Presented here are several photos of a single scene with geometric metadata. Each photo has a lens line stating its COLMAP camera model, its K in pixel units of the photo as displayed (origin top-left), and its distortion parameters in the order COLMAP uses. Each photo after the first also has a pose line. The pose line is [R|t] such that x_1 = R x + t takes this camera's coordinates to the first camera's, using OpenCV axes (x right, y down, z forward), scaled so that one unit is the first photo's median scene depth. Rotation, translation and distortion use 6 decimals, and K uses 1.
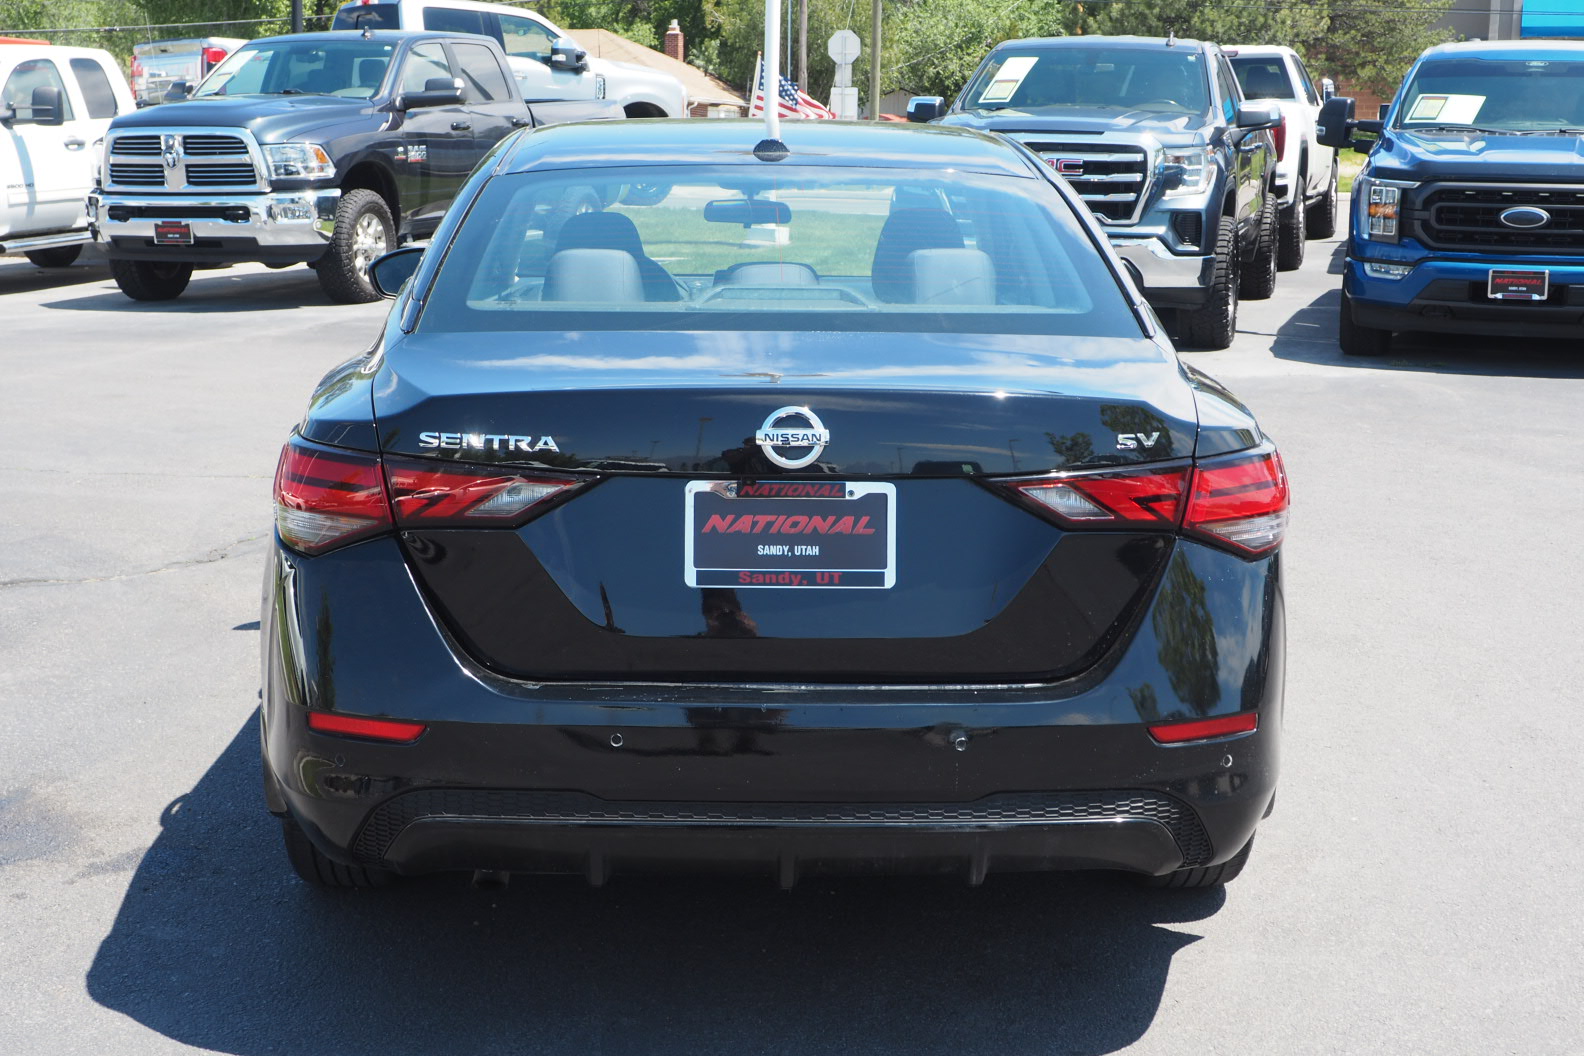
lens RADIAL K [[2187.3, 0, 792.0], [0, 2187.3, 528.0], [0, 0, 1]] dist [-0.002246, -0.014189]
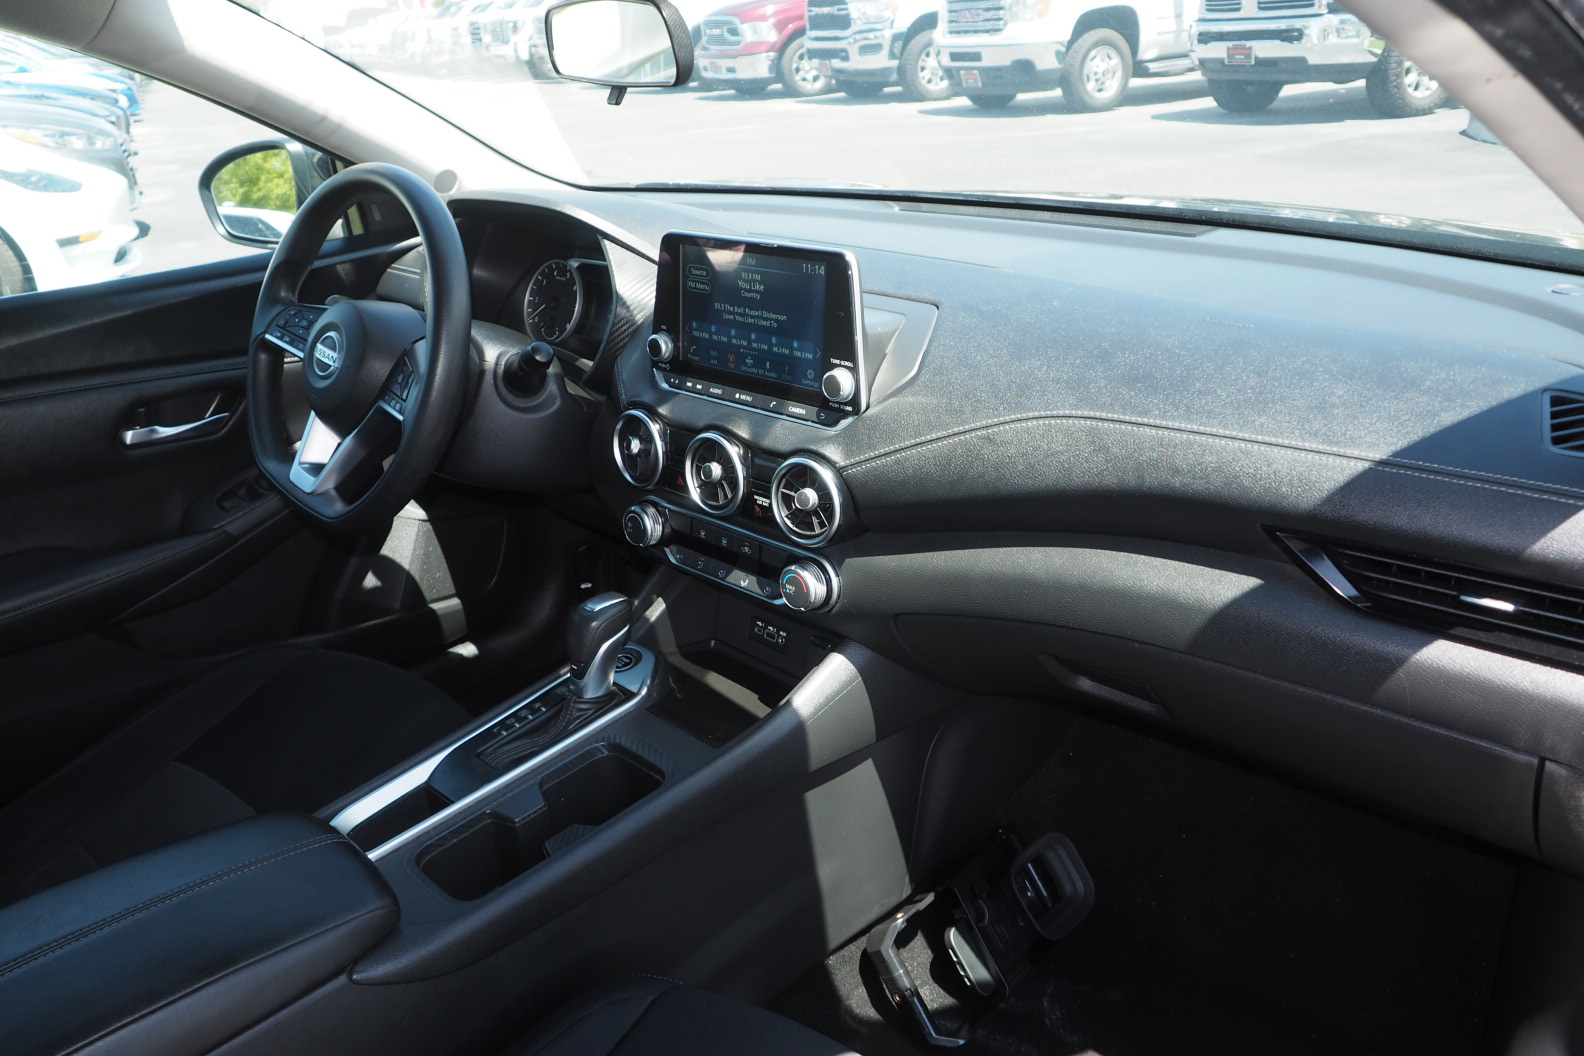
lens RADIAL K [[1180.5, 0, 792.0], [0, 1180.5, 528.0], [0, 0, 1]] dist [0.001793, 0.004814]
pose [[0.697832, 0.248888, -0.671629, 0.042659], [-0.074102, 0.957742, 0.277920, -0.048377], [0.712418, -0.144173, 0.686786, 0.344672]]
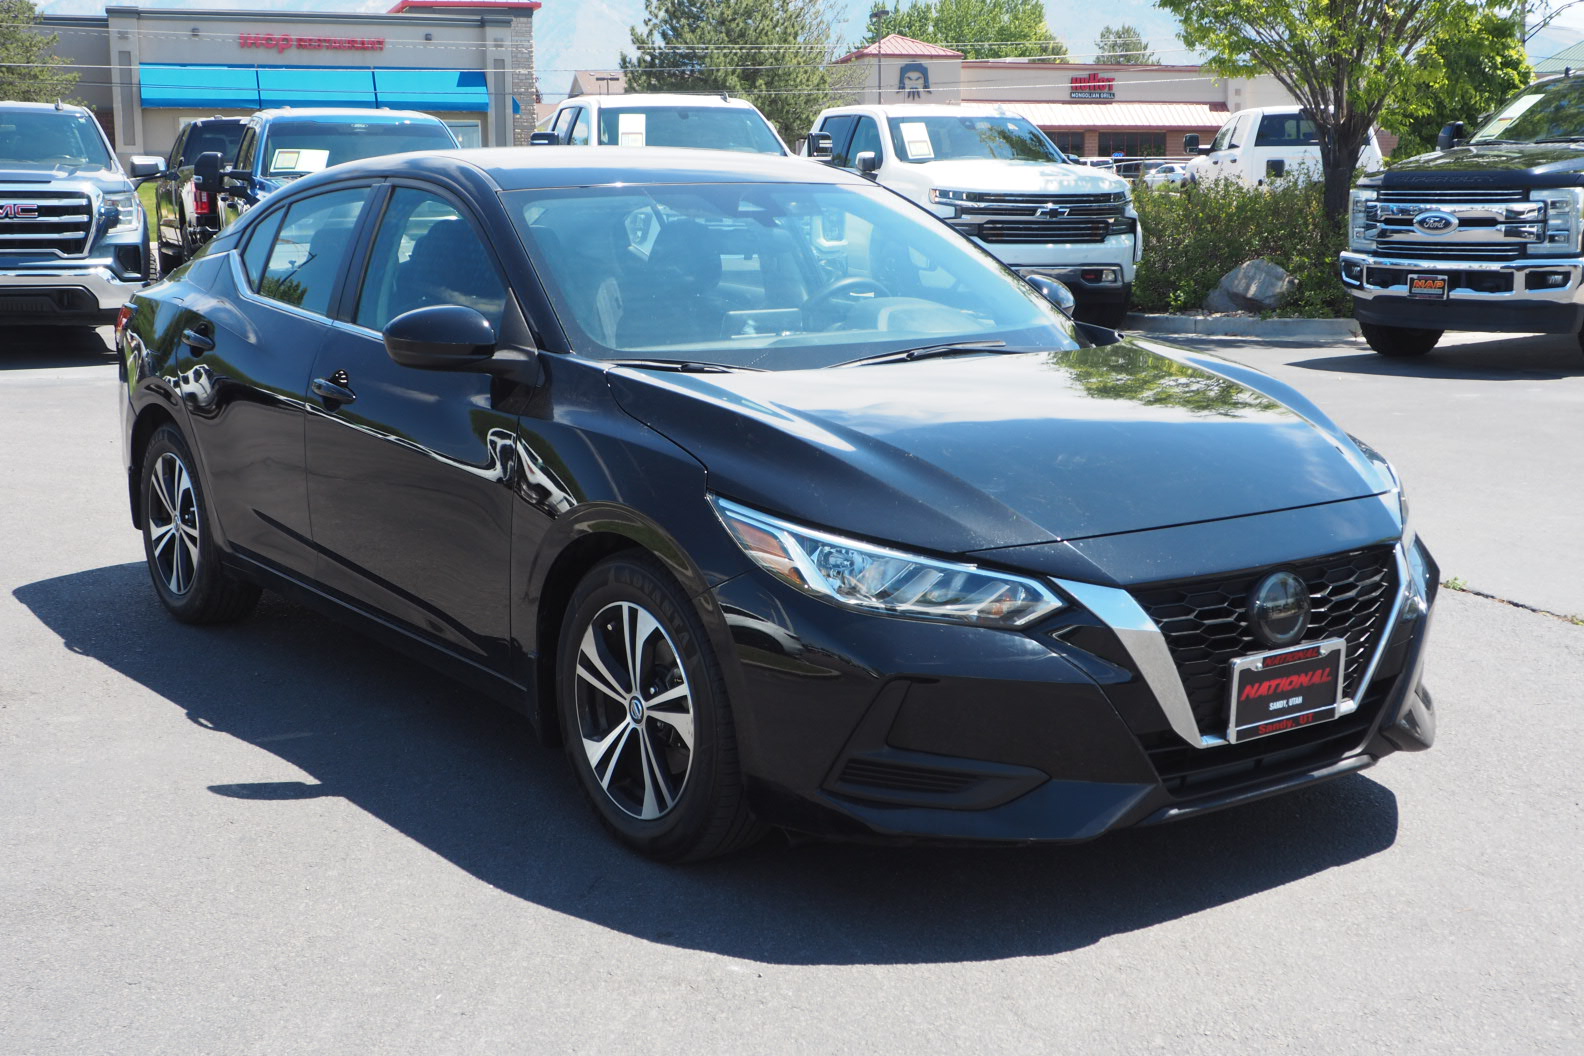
lens RADIAL K [[1998.2, 0, 792.0], [0, 1998.2, 528.0], [0, 0, 1]] dist [-0.046824, -0.004540]
pose [[0.793318, -0.112917, 0.598244, -0.171805], [0.120168, 0.992360, 0.027953, 0.020958], [-0.596830, 0.049714, 0.800826, -0.081905]]
